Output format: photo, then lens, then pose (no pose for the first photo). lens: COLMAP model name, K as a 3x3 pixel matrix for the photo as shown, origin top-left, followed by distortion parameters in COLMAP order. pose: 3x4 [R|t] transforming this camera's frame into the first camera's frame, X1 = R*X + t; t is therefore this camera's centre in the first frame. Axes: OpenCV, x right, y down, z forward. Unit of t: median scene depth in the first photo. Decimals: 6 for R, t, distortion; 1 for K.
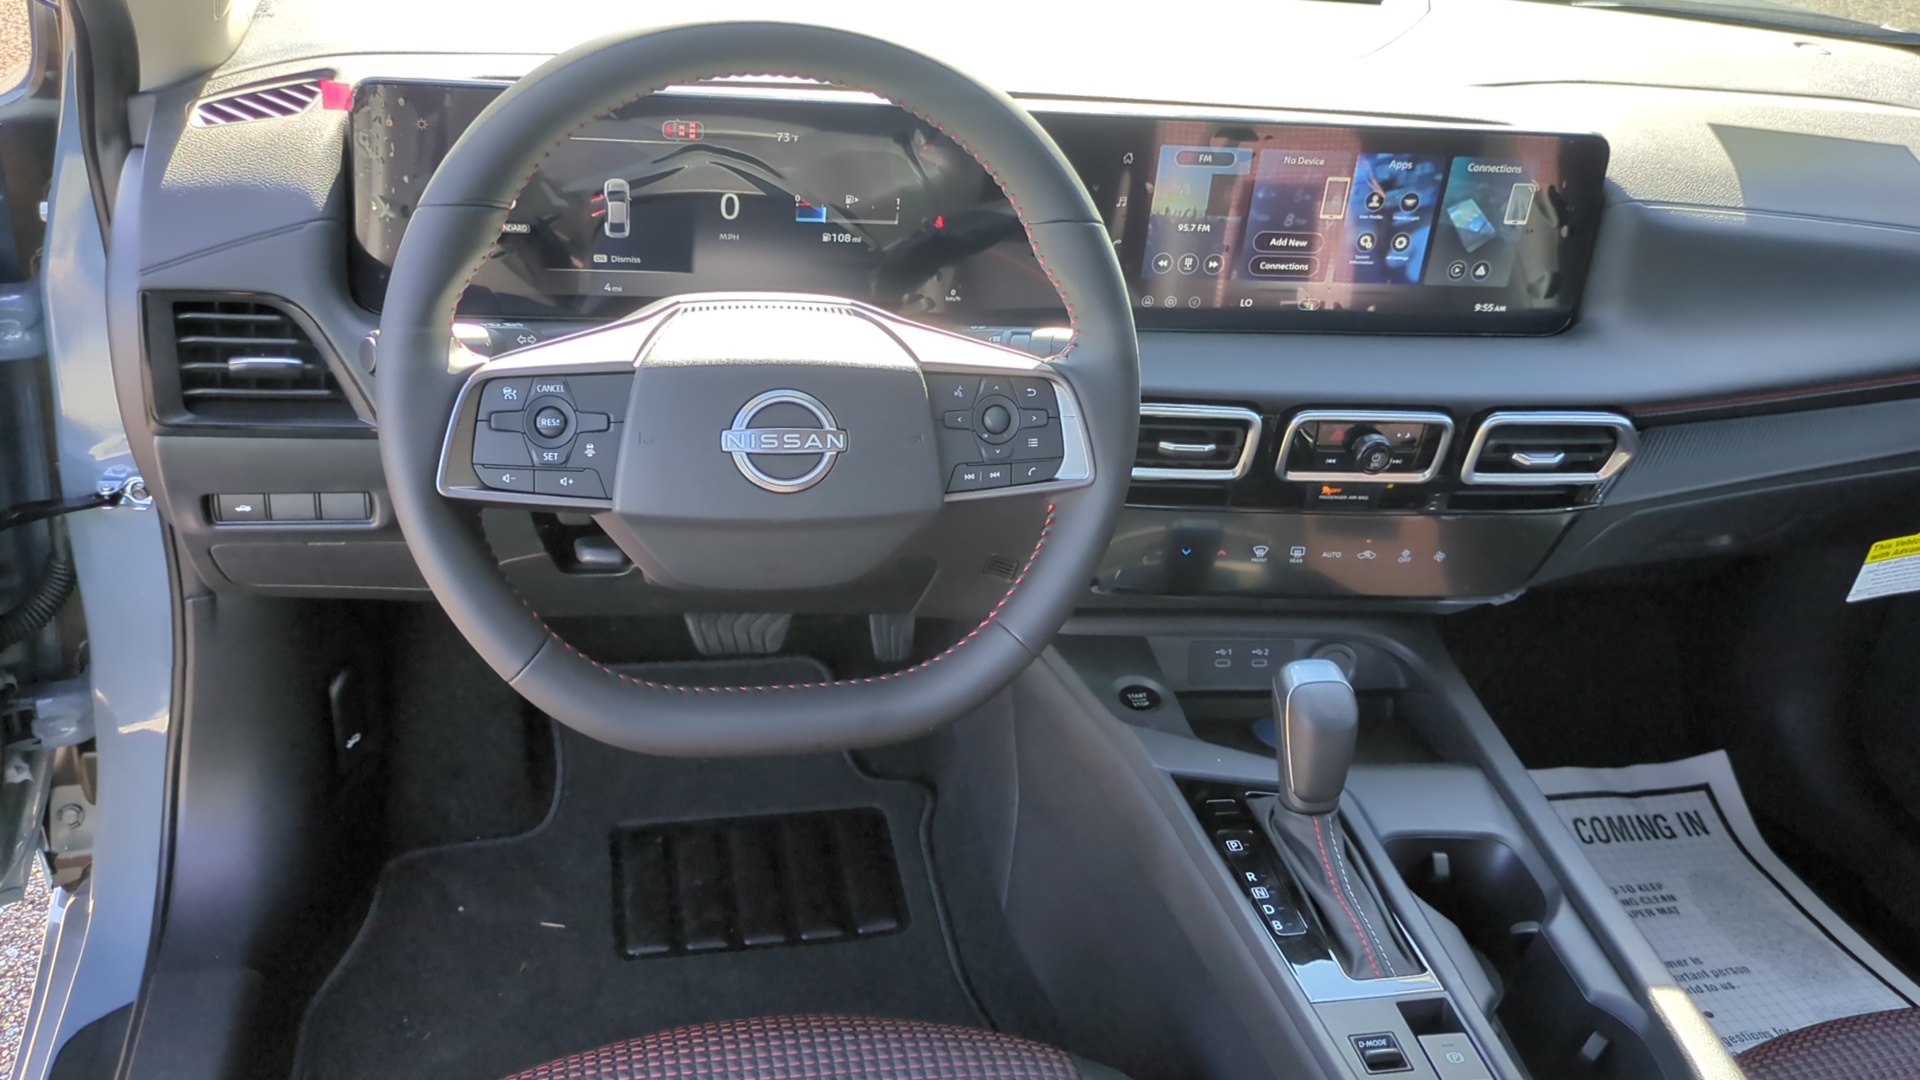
lens RADIAL K [[1573.5, 0, 962.3], [0, 1573.5, 544.7], [0, 0, 1]] dist [0.009255, -0.001173]
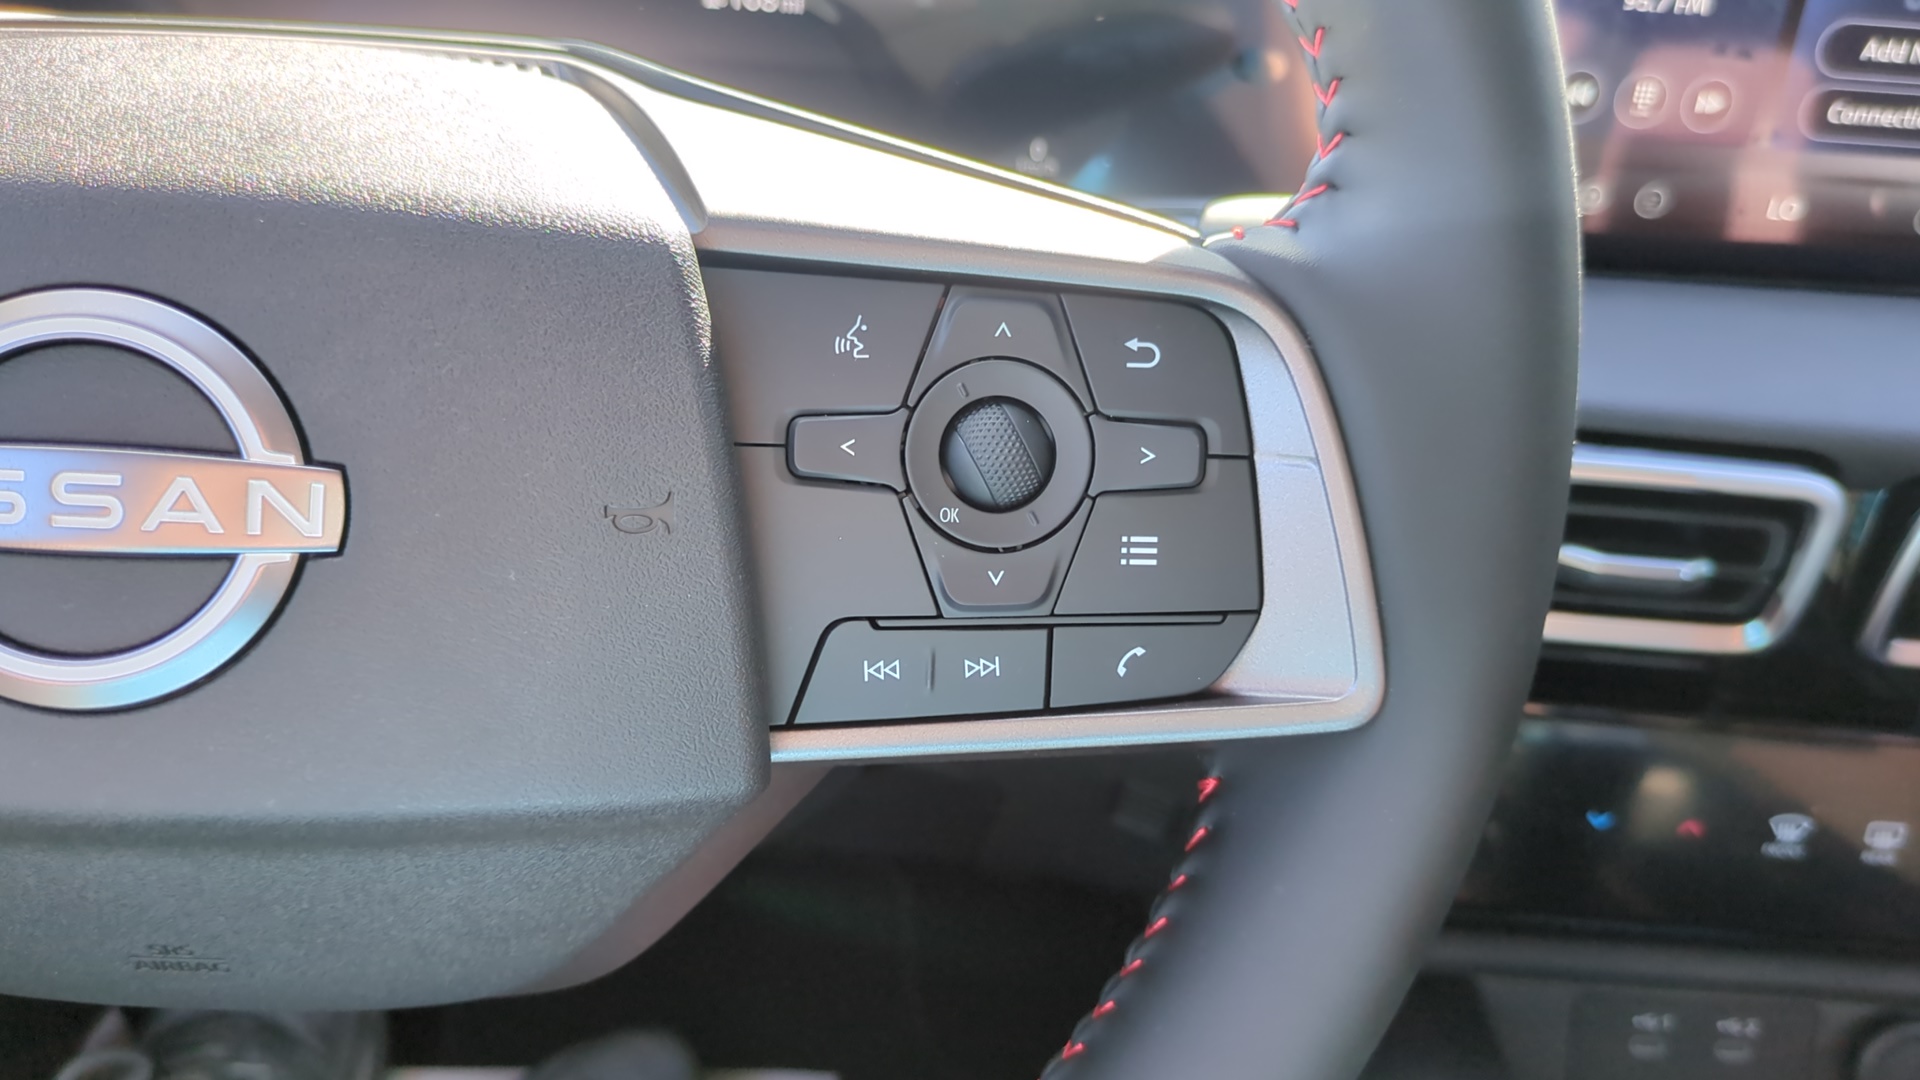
lens RADIAL K [[1573.5, 0, 950.8], [0, 1573.5, 541.6], [0, 0, 1]] dist [0.009255, -0.001173]
pose [[0.984013, 0.051002, -0.170639, 0.045495], [-0.057892, 0.997686, -0.035647, -0.043283], [0.168426, 0.044956, 0.984689, 0.580337]]
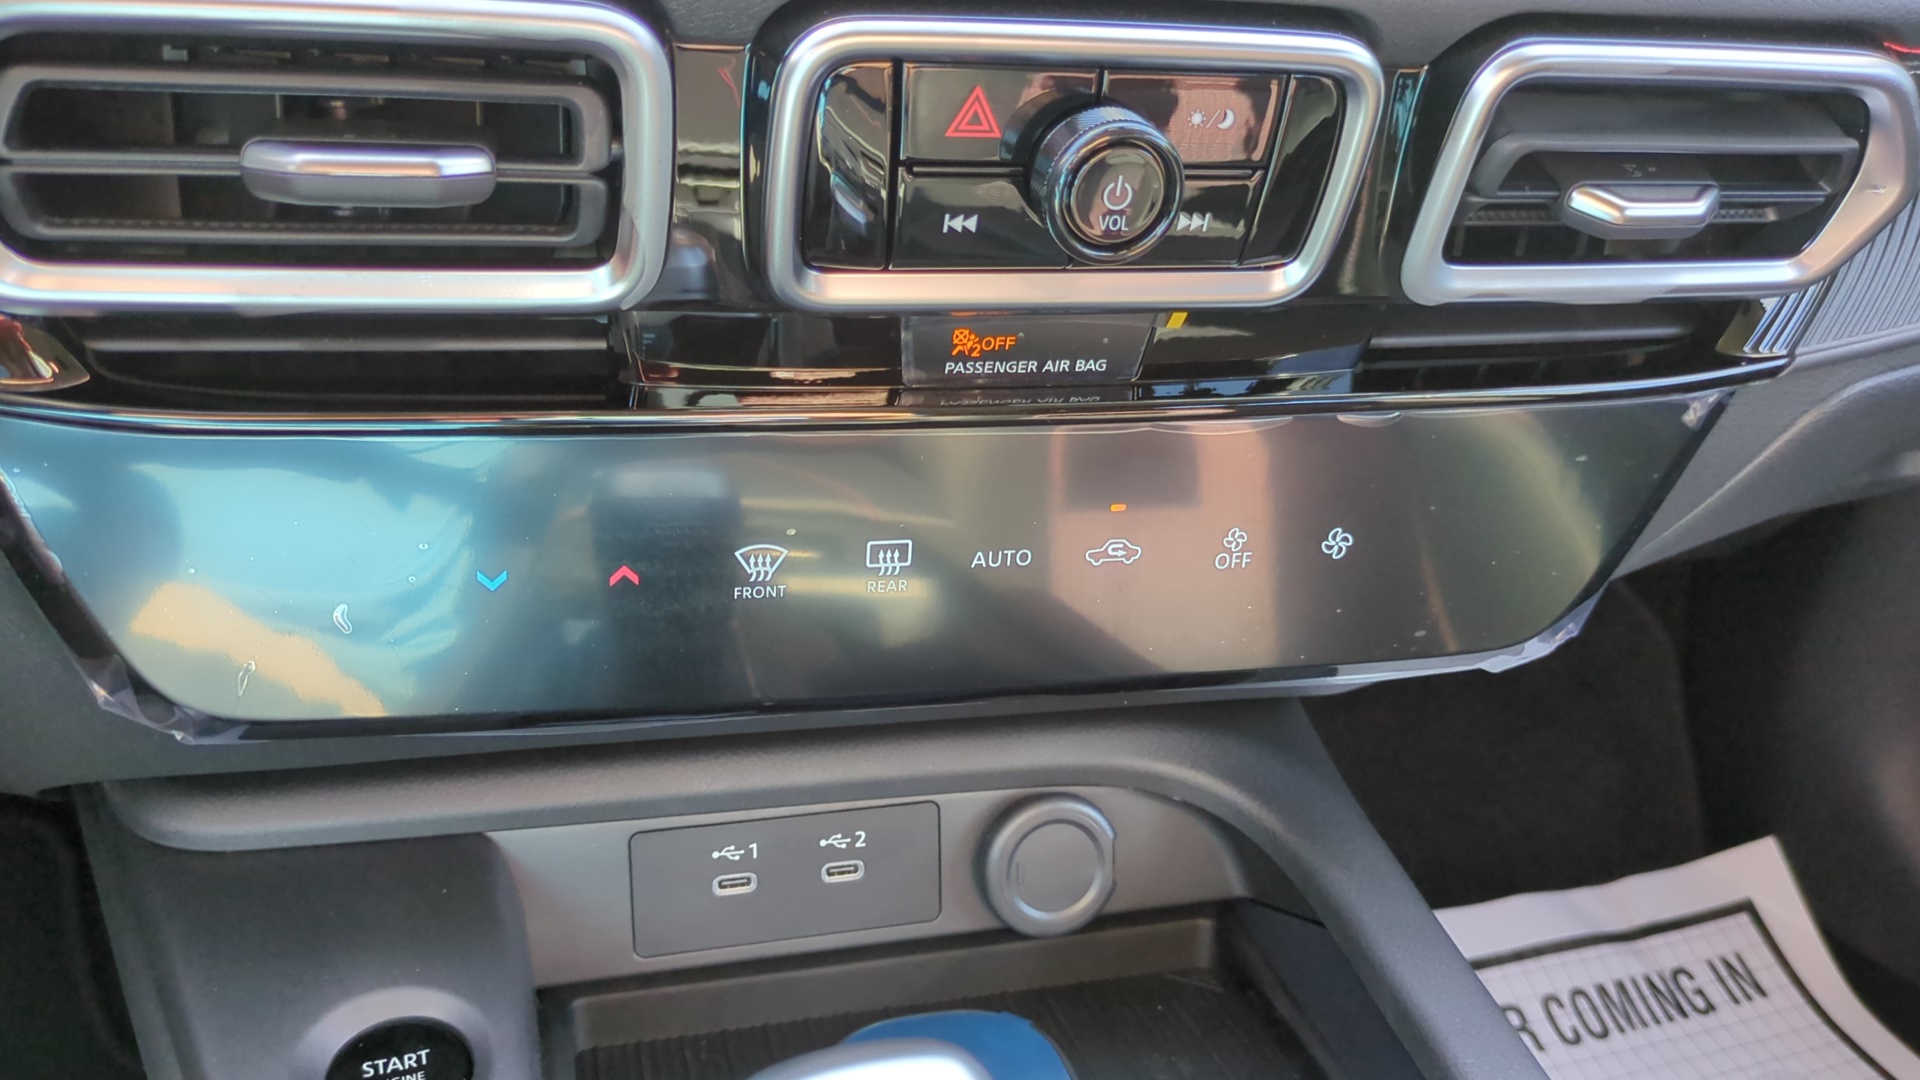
lens RADIAL K [[1573.5, 0, 970.6], [0, 1573.5, 534.8], [0, 0, 1]] dist [0.009255, -0.001173]
pose [[0.989933, -0.057385, 0.129378, 0.194670], [0.056800, 0.998352, 0.008212, -0.001169], [-0.129636, -0.000781, 0.991561, 0.718456]]
